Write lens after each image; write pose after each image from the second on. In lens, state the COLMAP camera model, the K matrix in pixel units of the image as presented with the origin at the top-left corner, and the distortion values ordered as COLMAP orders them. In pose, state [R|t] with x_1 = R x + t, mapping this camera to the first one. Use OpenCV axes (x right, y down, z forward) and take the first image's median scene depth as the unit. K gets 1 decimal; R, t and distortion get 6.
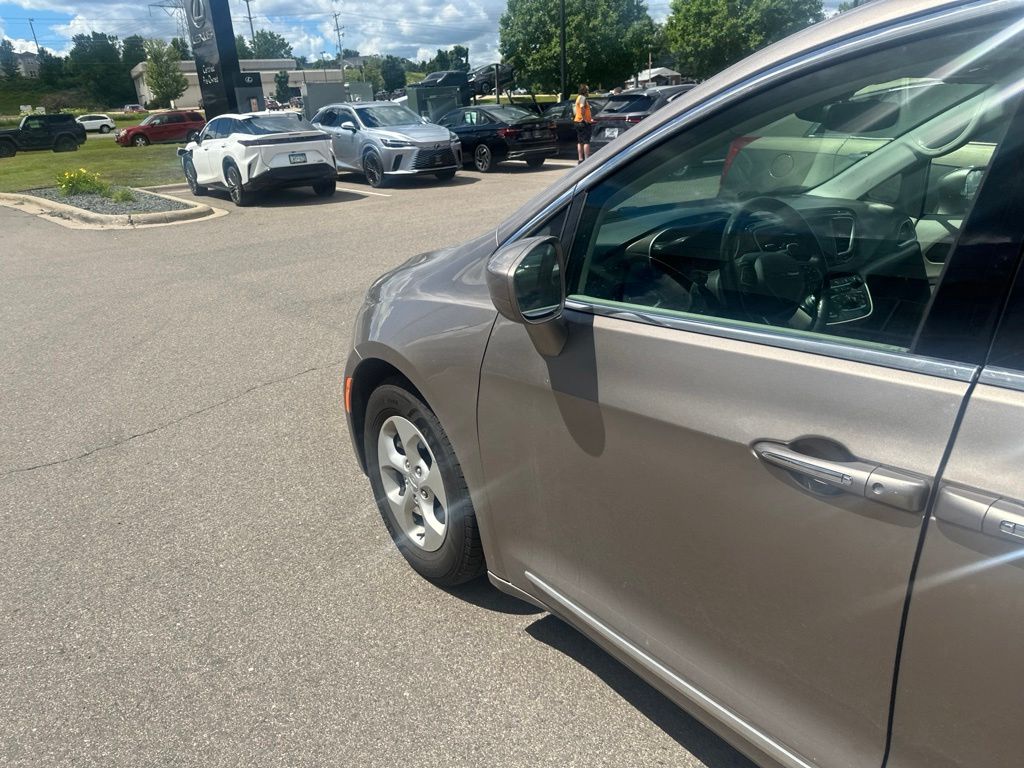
lens RADIAL K [[707.8, 0, 495.7], [0, 707.8, 387.2], [0, 0, 1]] dist [-0.001083, 0.004522]
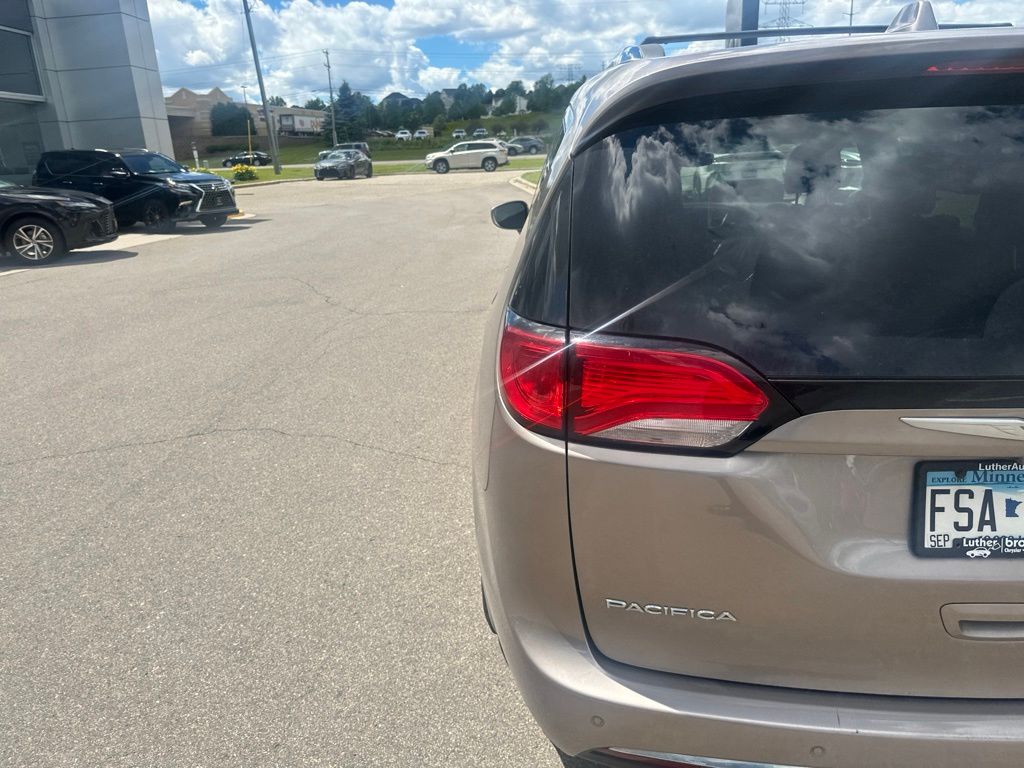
lens RADIAL K [[725.4, 0, 526.2], [0, 725.4, 387.0], [0, 0, 1]] dist [0.057576, -0.104559]
pose [[0.768524, 0.219768, -0.600893, 0.186843], [-0.237761, 0.970001, 0.050674, 0.034104], [0.594004, 0.103925, 0.797721, -0.120034]]
